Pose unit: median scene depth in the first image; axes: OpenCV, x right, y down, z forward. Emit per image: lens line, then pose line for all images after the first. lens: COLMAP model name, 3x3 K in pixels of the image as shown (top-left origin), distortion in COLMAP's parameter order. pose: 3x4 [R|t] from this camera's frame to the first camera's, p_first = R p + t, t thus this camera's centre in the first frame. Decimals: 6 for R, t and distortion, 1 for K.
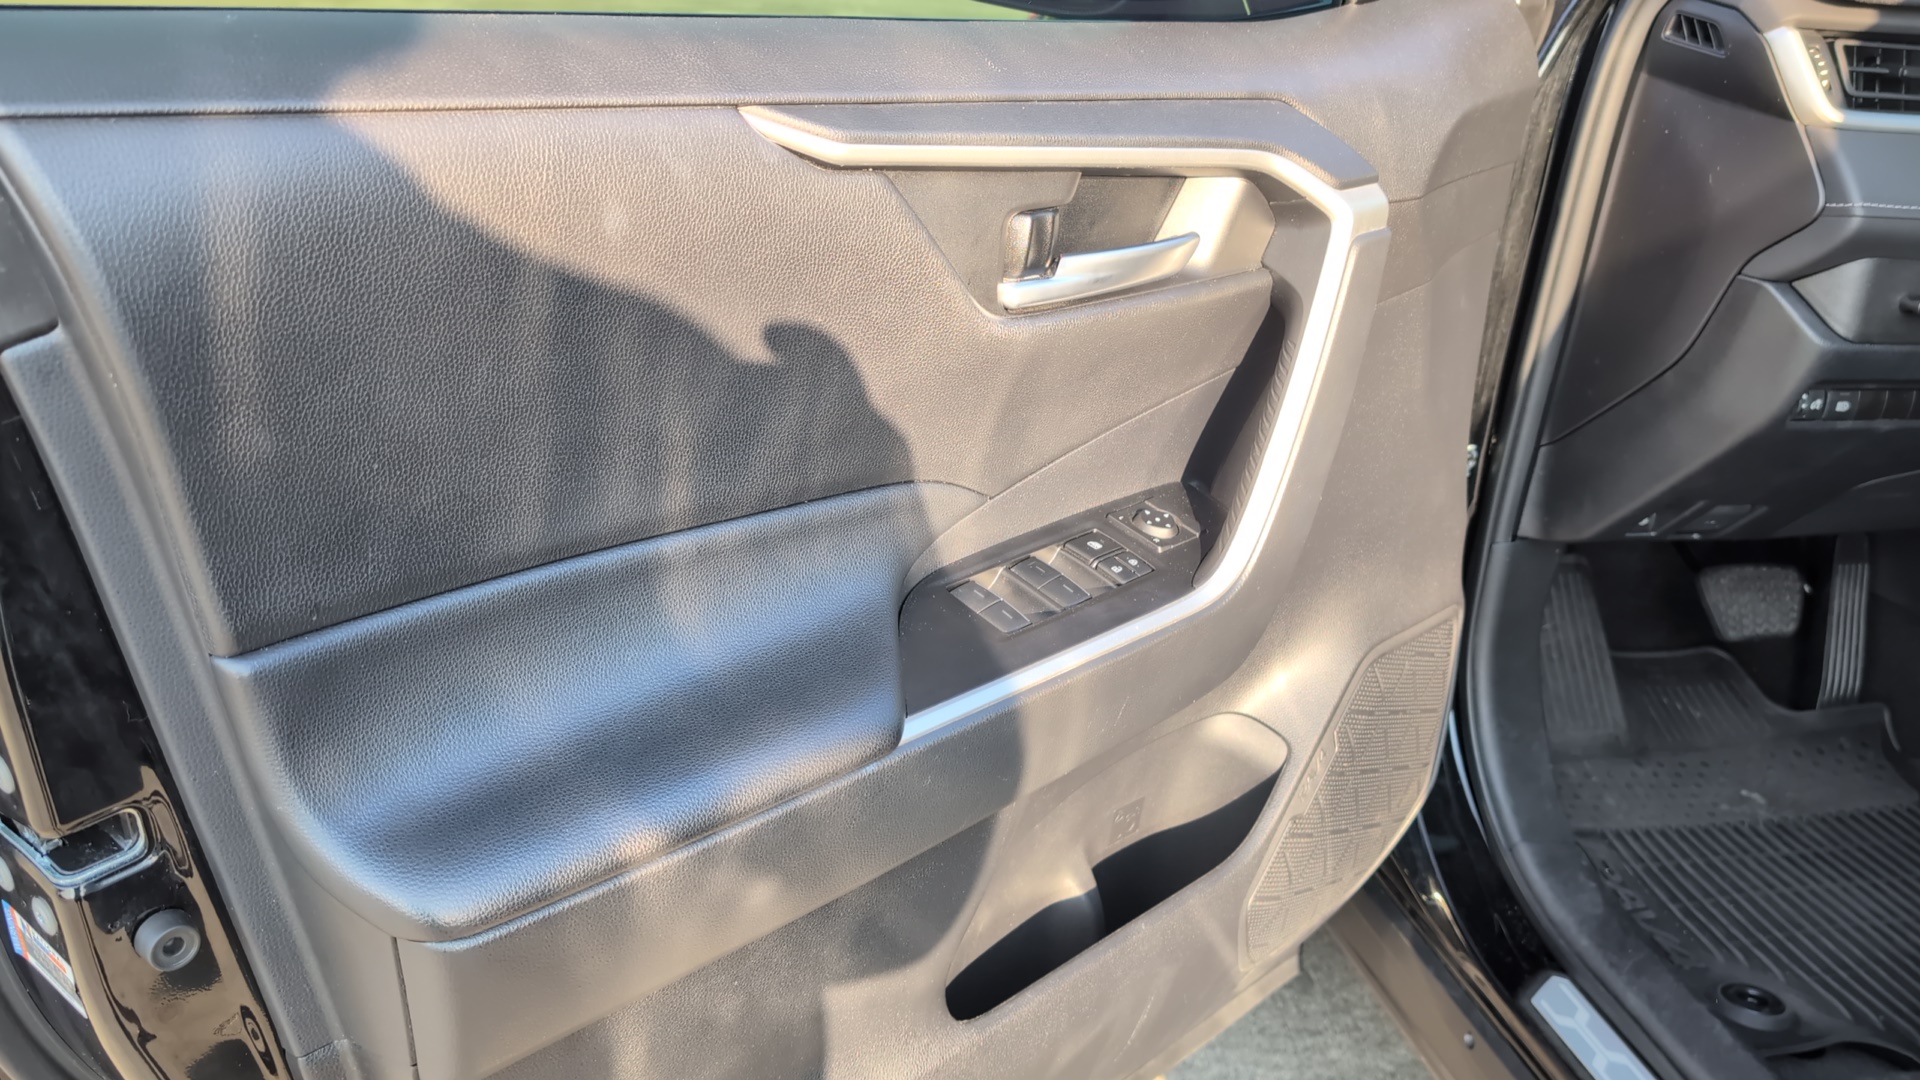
lens RADIAL K [[1637.2, 0, 960.0], [0, 1637.2, 540.0], [0, 0, 1]] dist [0.017865, -0.011040]
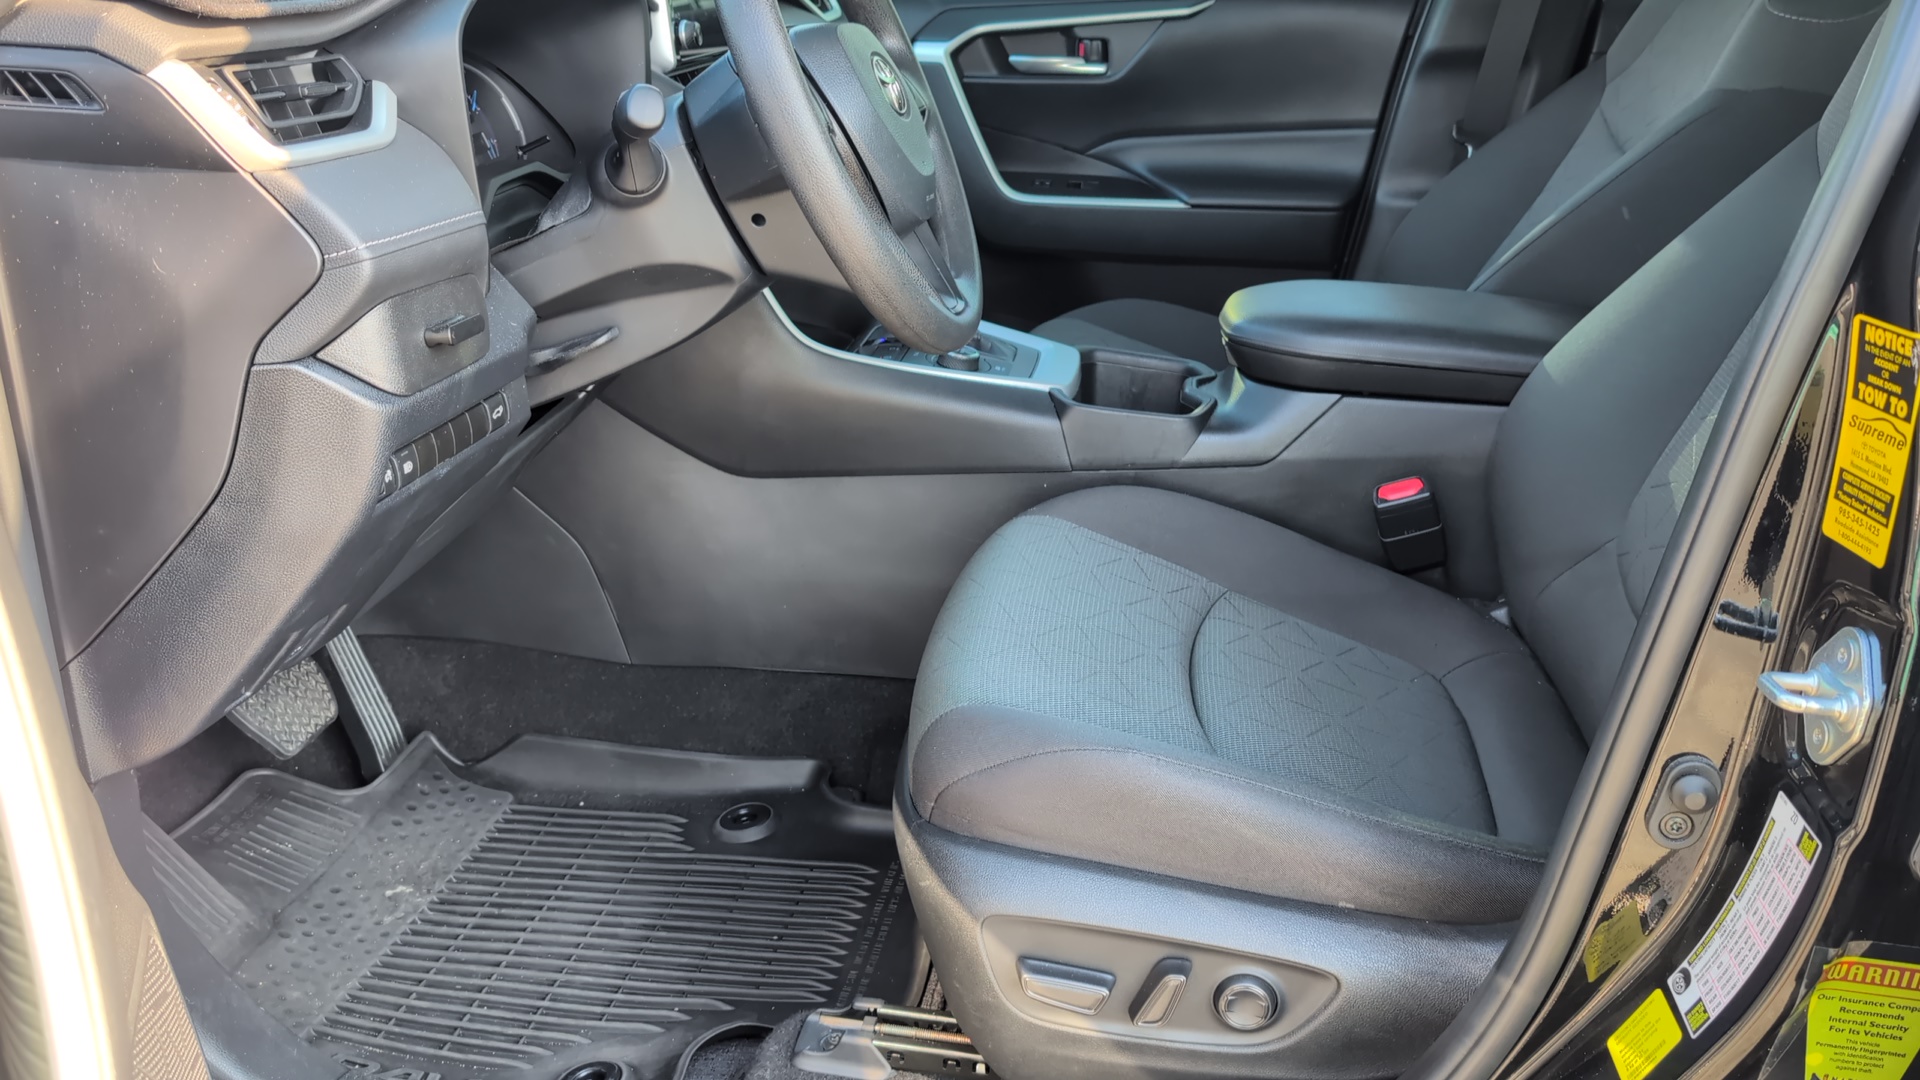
lens RADIAL K [[1637.2, 0, 960.0], [0, 1637.2, 540.0], [0, 0, 1]] dist [0.017865, -0.011040]
pose [[0.419591, -0.395461, 0.817040, -0.054618], [0.412439, 0.884887, 0.216492, -0.092145], [-0.808602, 0.246141, 0.534395, 0.245674]]
